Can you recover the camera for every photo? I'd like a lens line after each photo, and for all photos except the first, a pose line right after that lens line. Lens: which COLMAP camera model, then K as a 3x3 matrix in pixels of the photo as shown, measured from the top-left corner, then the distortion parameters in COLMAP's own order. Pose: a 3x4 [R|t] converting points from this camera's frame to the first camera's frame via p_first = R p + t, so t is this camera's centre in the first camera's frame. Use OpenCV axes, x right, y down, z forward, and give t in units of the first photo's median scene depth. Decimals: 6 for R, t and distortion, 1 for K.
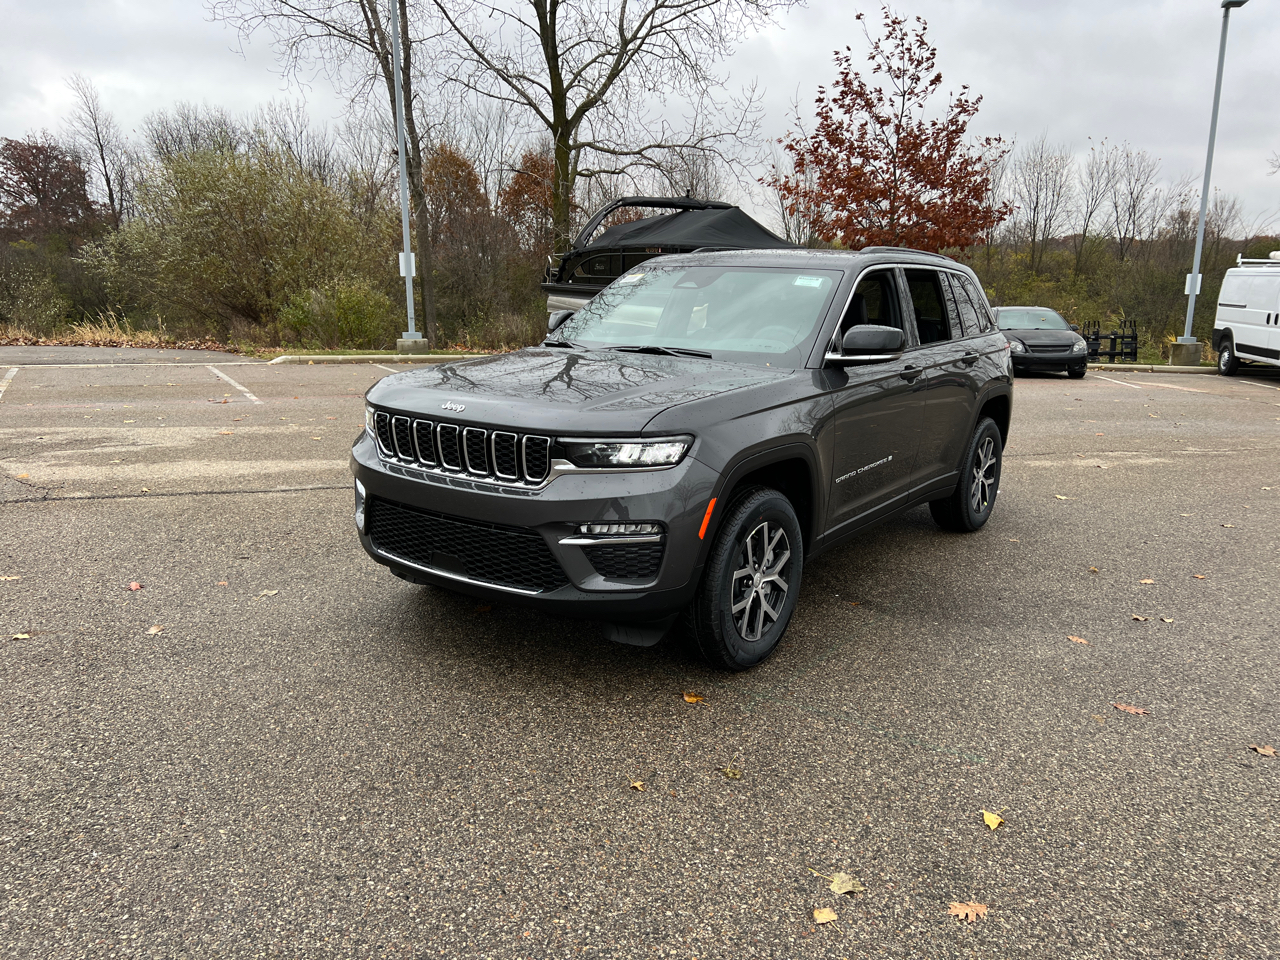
lens RADIAL K [[954.7, 0, 649.3], [0, 954.7, 477.3], [0, 0, 1]] dist [0.049741, -0.050400]
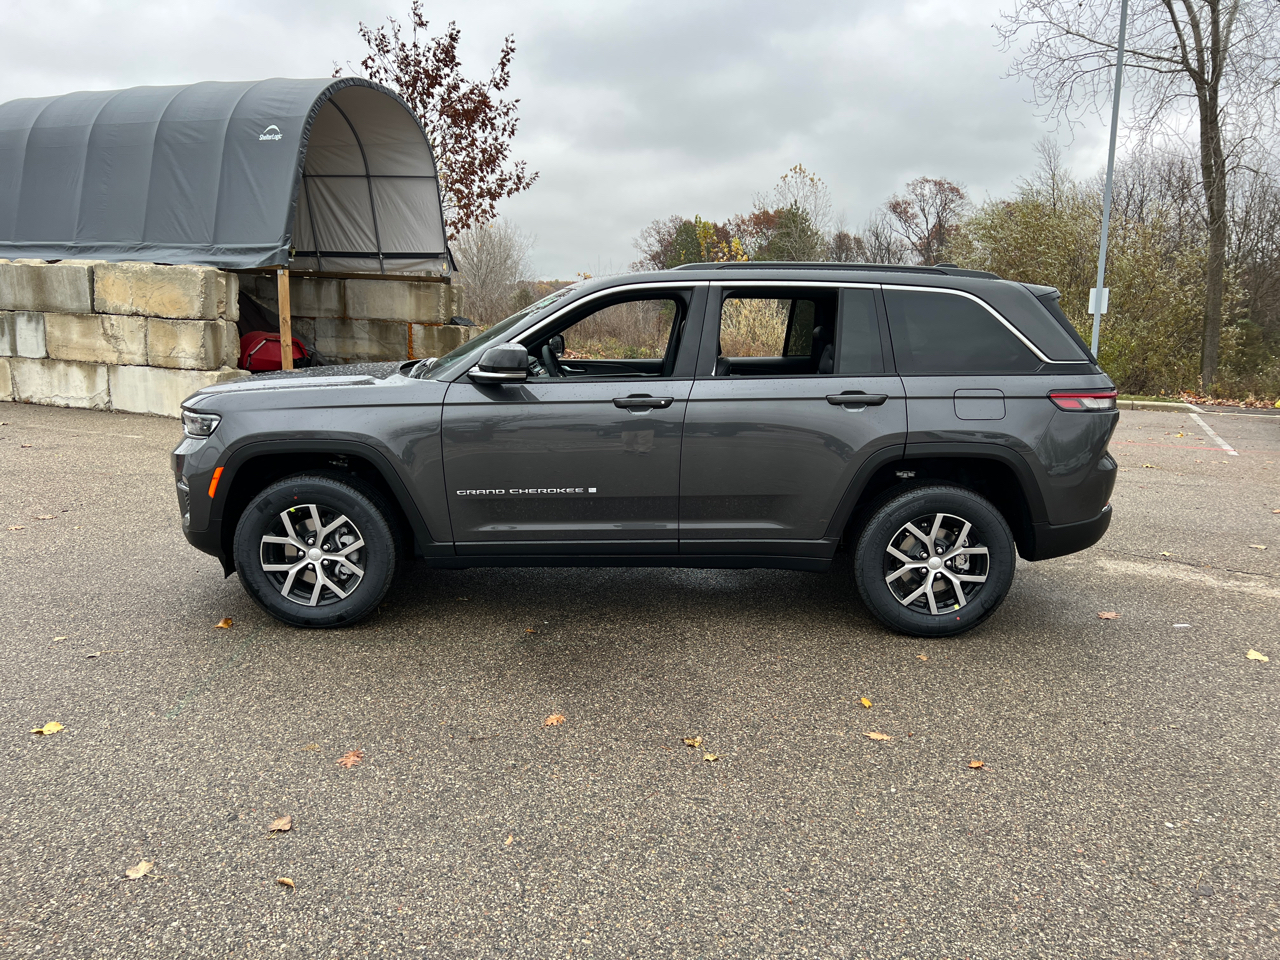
lens RADIAL K [[954.7, 0, 643.9], [0, 954.7, 481.3], [0, 0, 1]] dist [0.049741, -0.050400]
pose [[0.578877, 0.130270, -0.804942, 1.229983], [-0.164185, 0.985559, 0.041427, -0.089924], [0.798715, 0.108179, 0.591906, 0.611282]]
